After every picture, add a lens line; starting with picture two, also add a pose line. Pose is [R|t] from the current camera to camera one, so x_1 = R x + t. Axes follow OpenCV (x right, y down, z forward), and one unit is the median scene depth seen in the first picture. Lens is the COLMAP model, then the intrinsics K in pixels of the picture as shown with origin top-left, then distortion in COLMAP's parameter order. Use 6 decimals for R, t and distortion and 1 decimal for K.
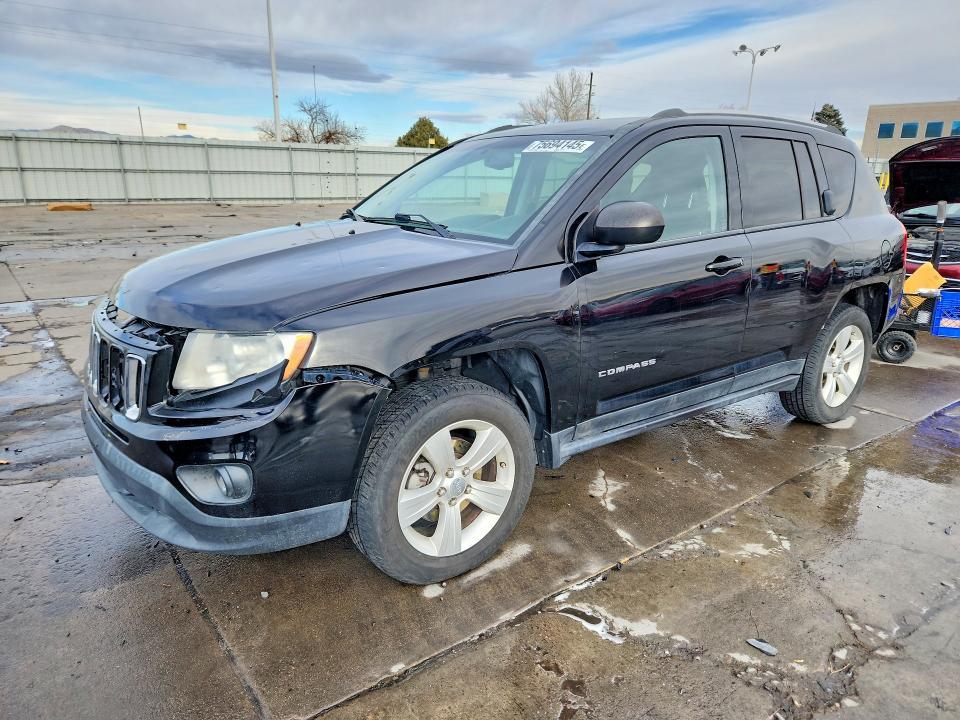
lens RADIAL K [[751.8, 0, 489.4], [0, 751.8, 359.4], [0, 0, 1]] dist [0.001136, -0.002091]
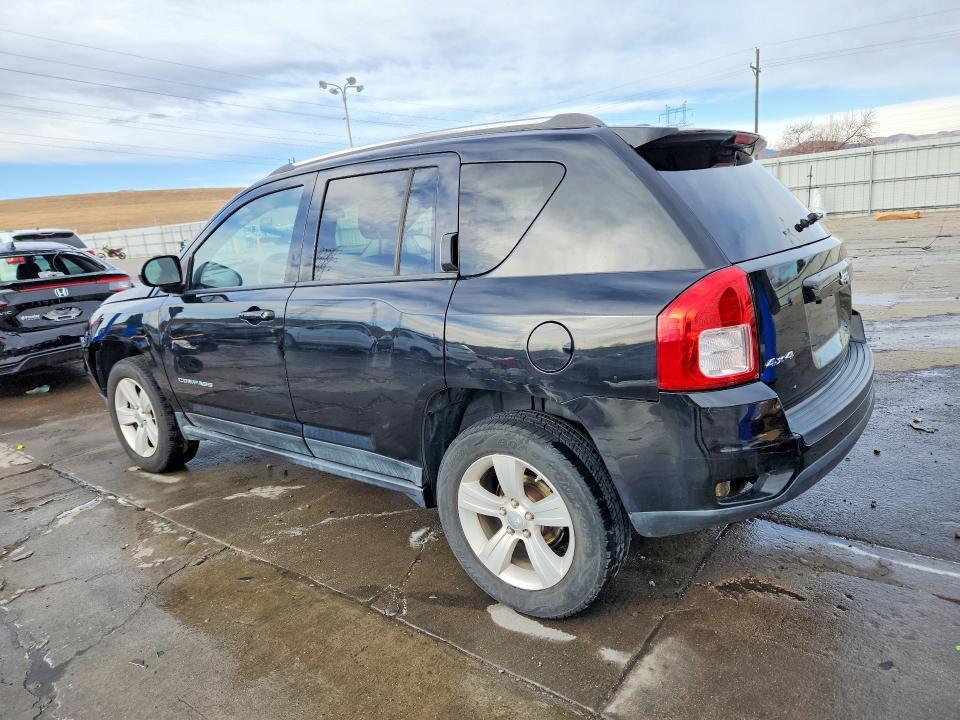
lens RADIAL K [[751.8, 0, 489.4], [0, 751.8, 359.4], [0, 0, 1]] dist [0.001136, -0.002091]
pose [[0.136168, 0.161962, -0.977357, 1.290414], [-0.150922, 0.978422, 0.141112, -0.247300], [0.979123, 0.128289, 0.157674, 1.099324]]
